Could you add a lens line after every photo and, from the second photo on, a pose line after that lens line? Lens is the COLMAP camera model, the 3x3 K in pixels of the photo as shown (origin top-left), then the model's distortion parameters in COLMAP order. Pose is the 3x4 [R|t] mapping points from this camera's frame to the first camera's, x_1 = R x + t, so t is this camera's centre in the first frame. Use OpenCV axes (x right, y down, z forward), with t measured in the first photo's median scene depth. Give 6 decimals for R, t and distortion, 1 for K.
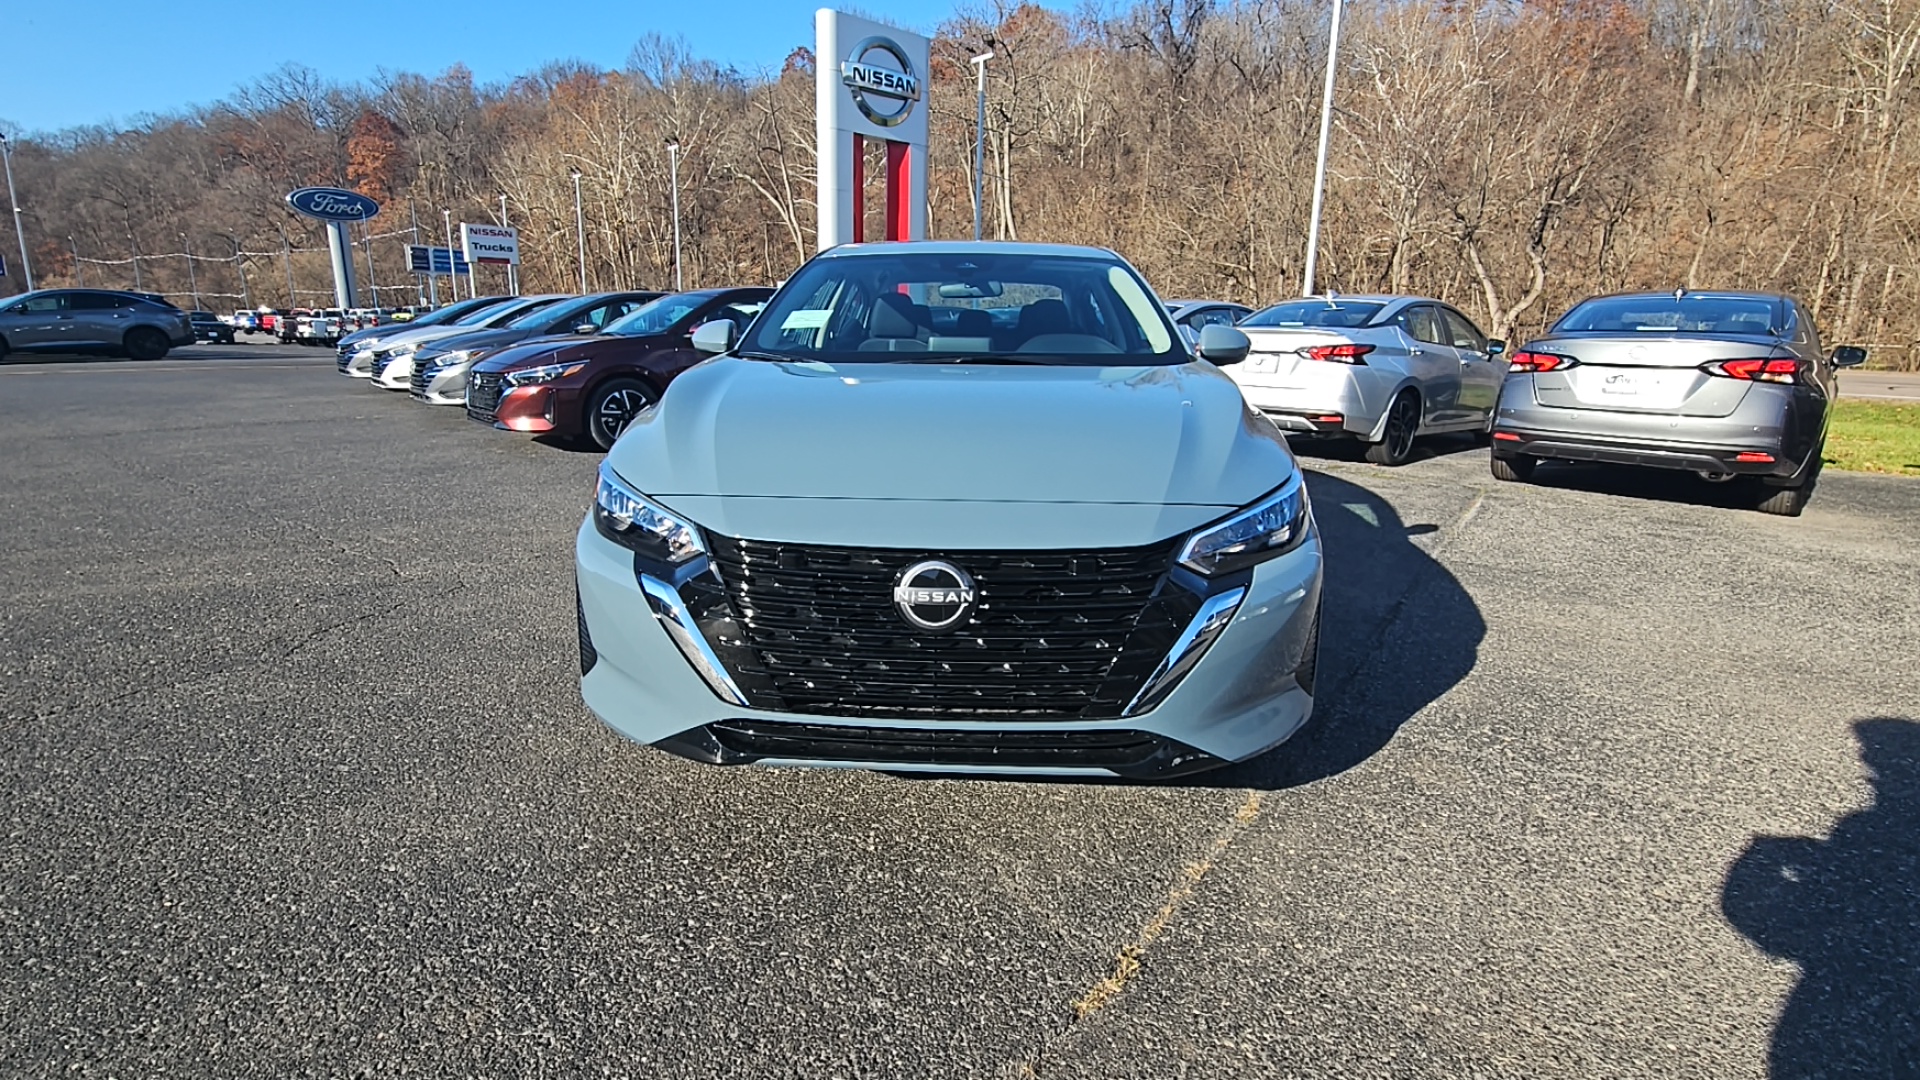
lens RADIAL K [[856.3, 0, 950.3], [0, 856.3, 534.2], [0, 0, 1]] dist [0.014476, -0.009869]
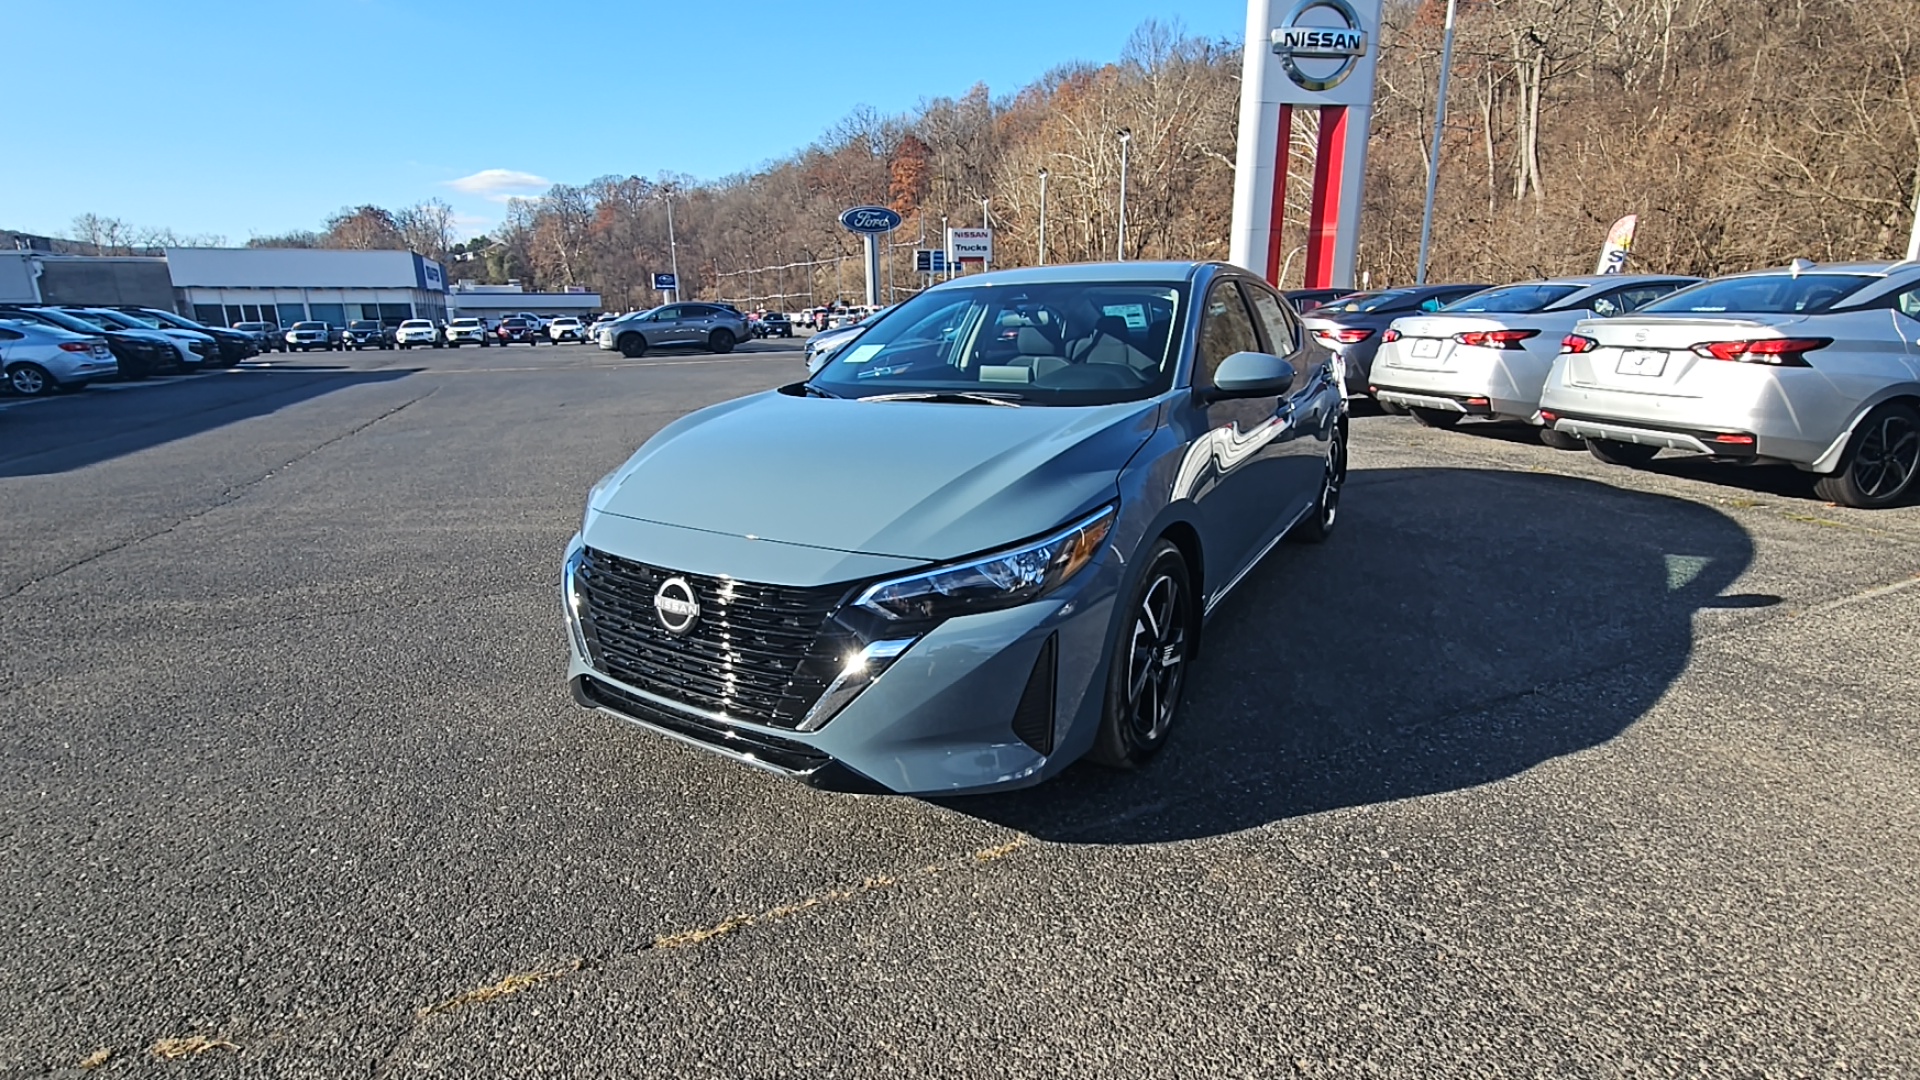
lens RADIAL K [[856.3, 0, 965.7], [0, 856.3, 533.4], [0, 0, 1]] dist [0.014476, -0.009869]
pose [[0.866437, 0.094797, -0.490204, 0.241340], [-0.083027, 0.995496, 0.045760, -0.032193], [0.492334, 0.001052, 0.870406, 0.023947]]
